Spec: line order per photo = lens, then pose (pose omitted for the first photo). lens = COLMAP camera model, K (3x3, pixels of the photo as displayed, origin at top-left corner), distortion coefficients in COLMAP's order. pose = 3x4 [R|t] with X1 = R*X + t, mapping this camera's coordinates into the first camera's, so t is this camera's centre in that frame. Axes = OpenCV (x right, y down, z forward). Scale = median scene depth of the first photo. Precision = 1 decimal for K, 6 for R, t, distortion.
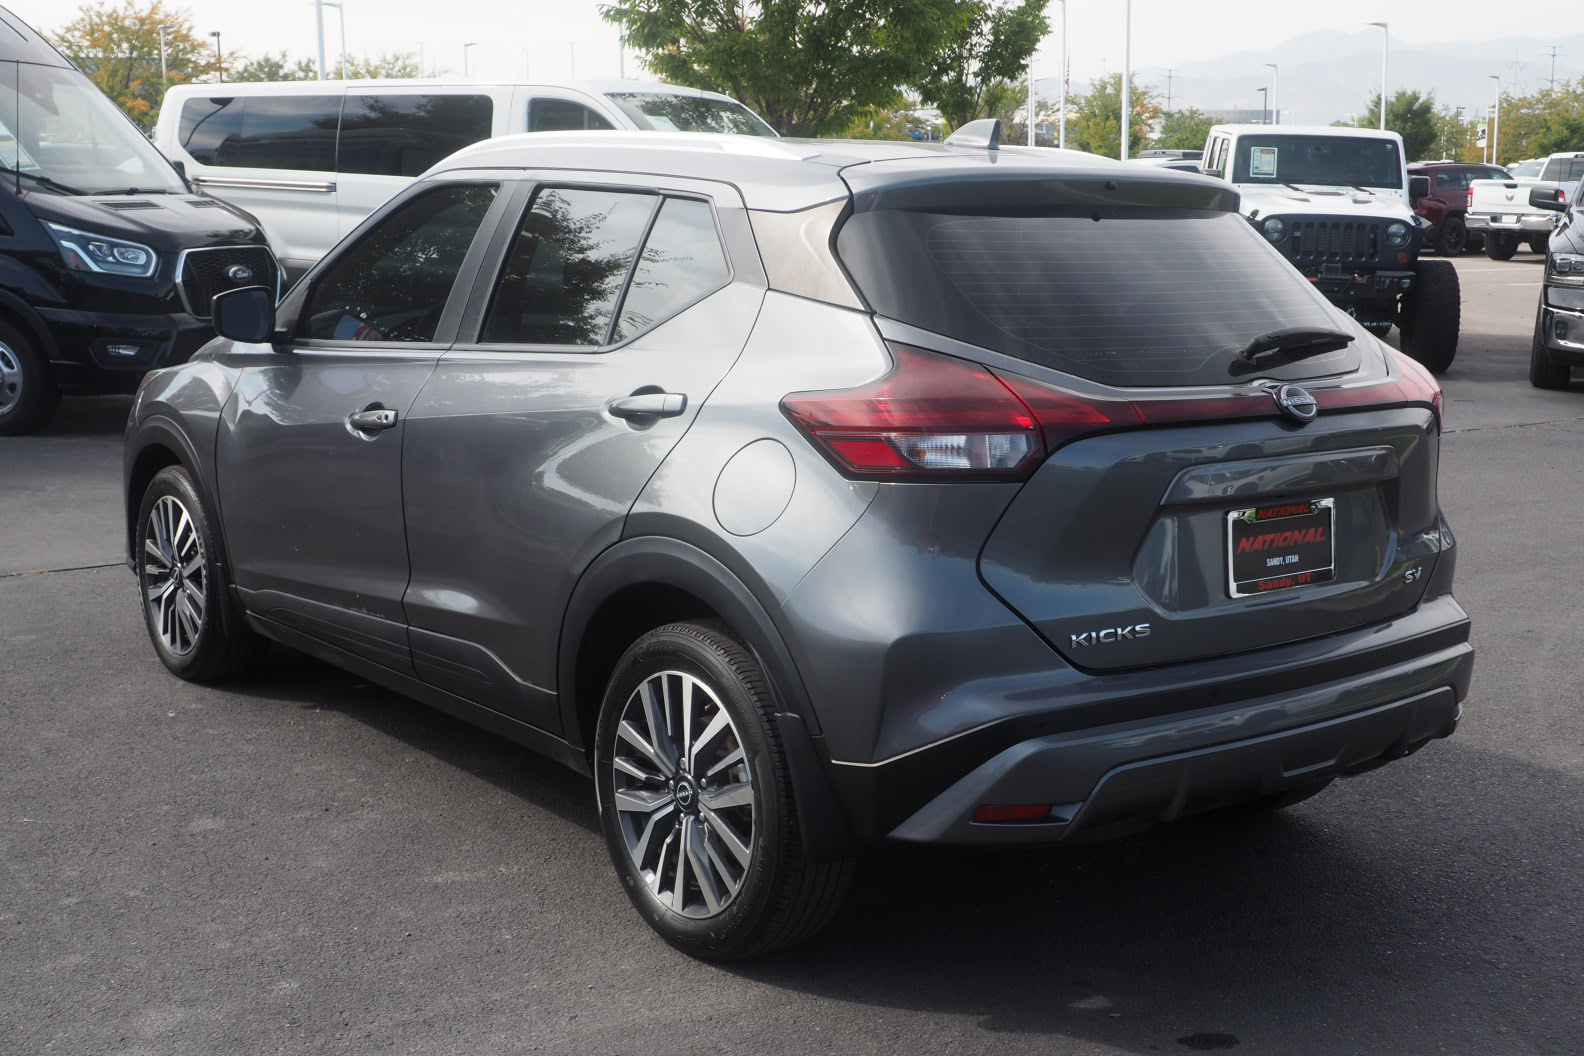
lens RADIAL K [[1984.5, 0, 785.4], [0, 1984.5, 529.7], [0, 0, 1]] dist [0.014027, 0.000000]
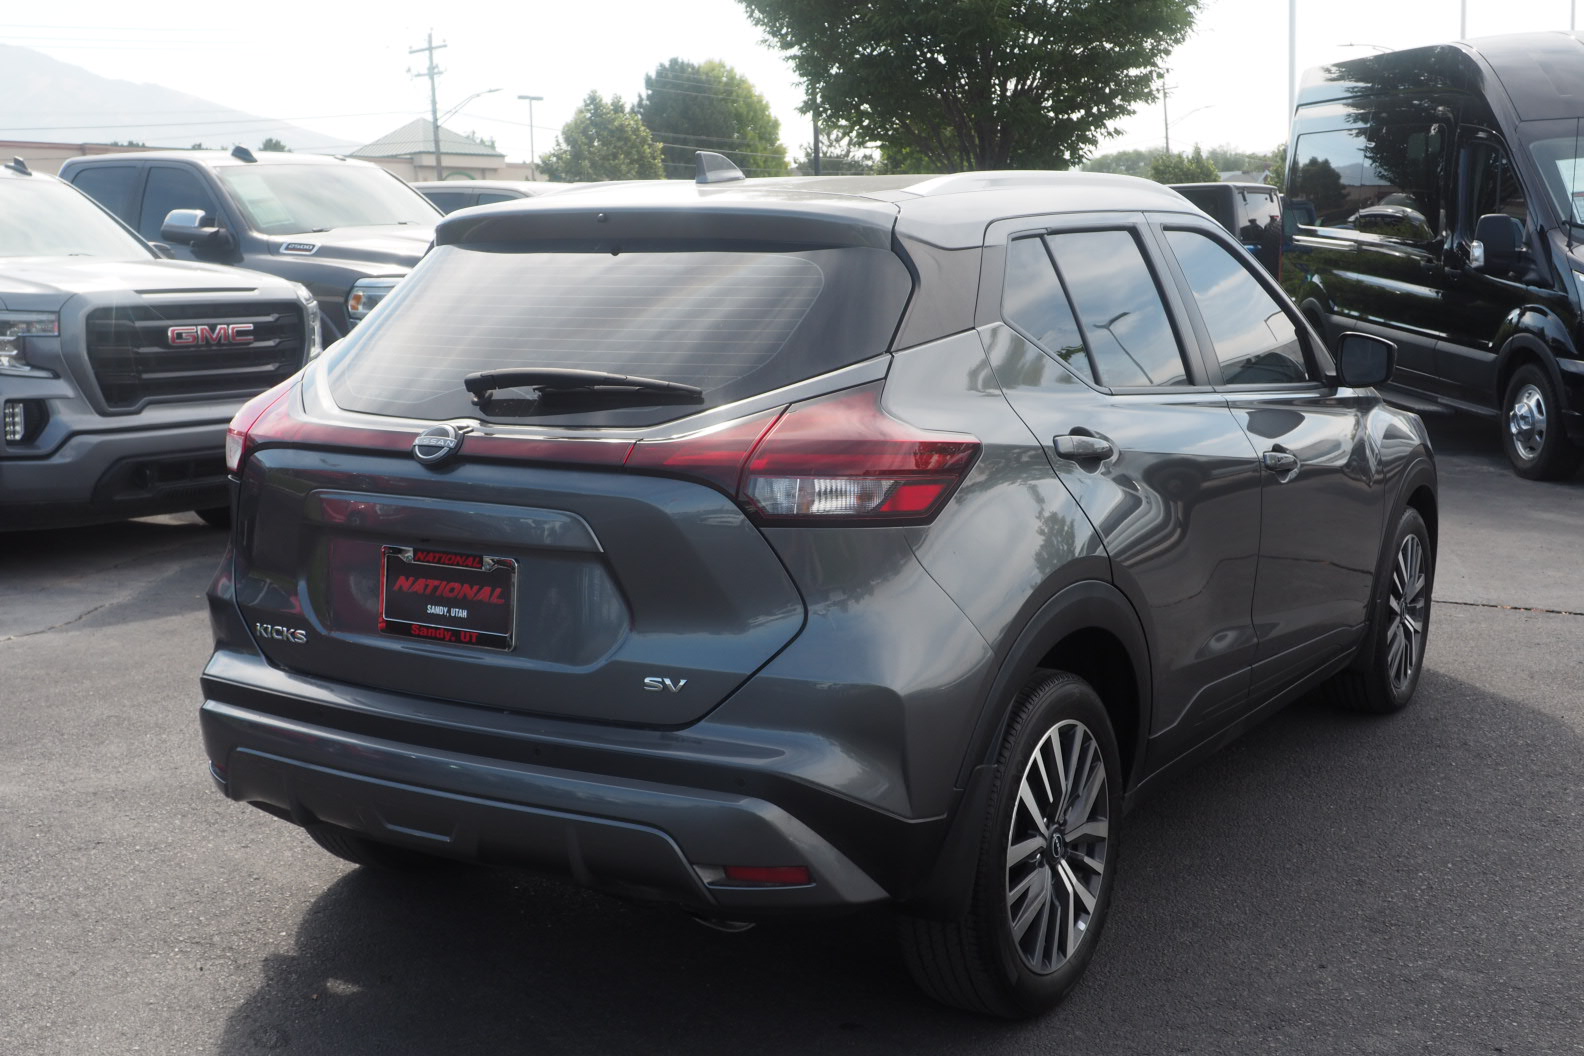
lens RADIAL K [[1887.4, 0, 790.9], [0, 1887.4, 534.7], [0, 0, 1]] dist [0.020781, 0.000000]
pose [[0.334005, 0.129773, -0.933595, 1.138815], [-0.150438, 0.985120, 0.083114, -0.119620], [0.930489, 0.112687, 0.348558, 0.836762]]
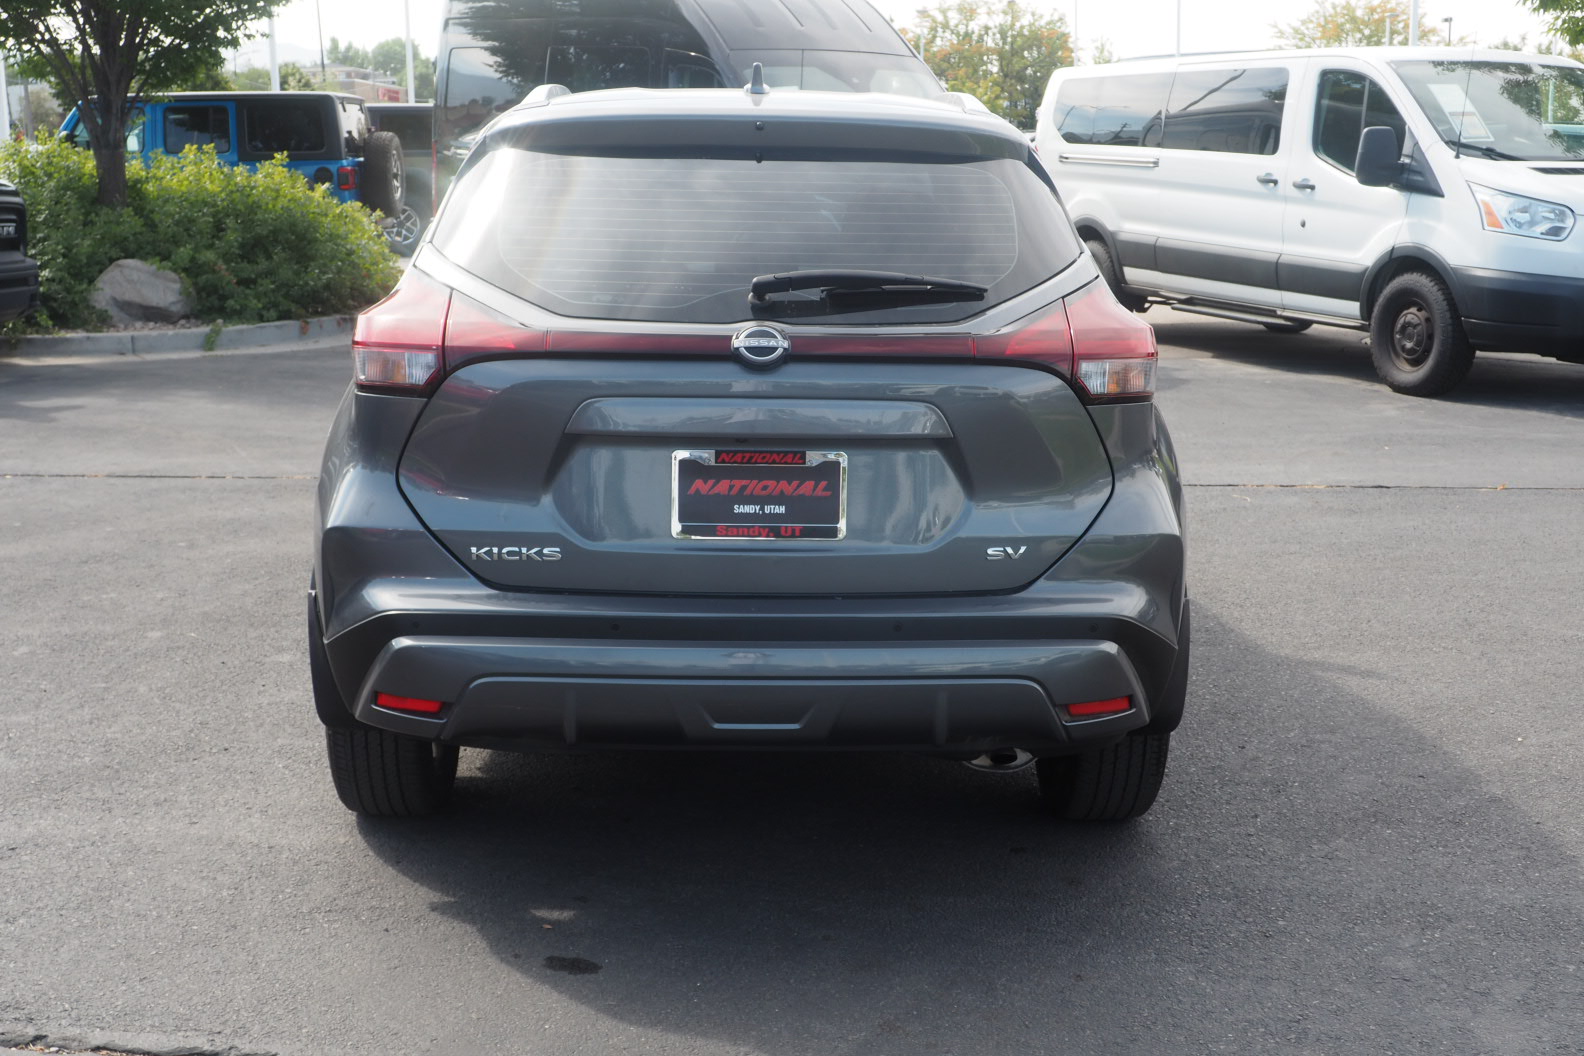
lens RADIAL K [[1984.5, 0, 796.3], [0, 1984.5, 522.7], [0, 0, 1]] dist [0.014027, 0.000000]
pose [[0.805632, 0.104887, -0.583057, 0.831001], [-0.104299, 0.993941, 0.034687, -0.013403], [0.583163, 0.032867, 0.811690, 0.225705]]
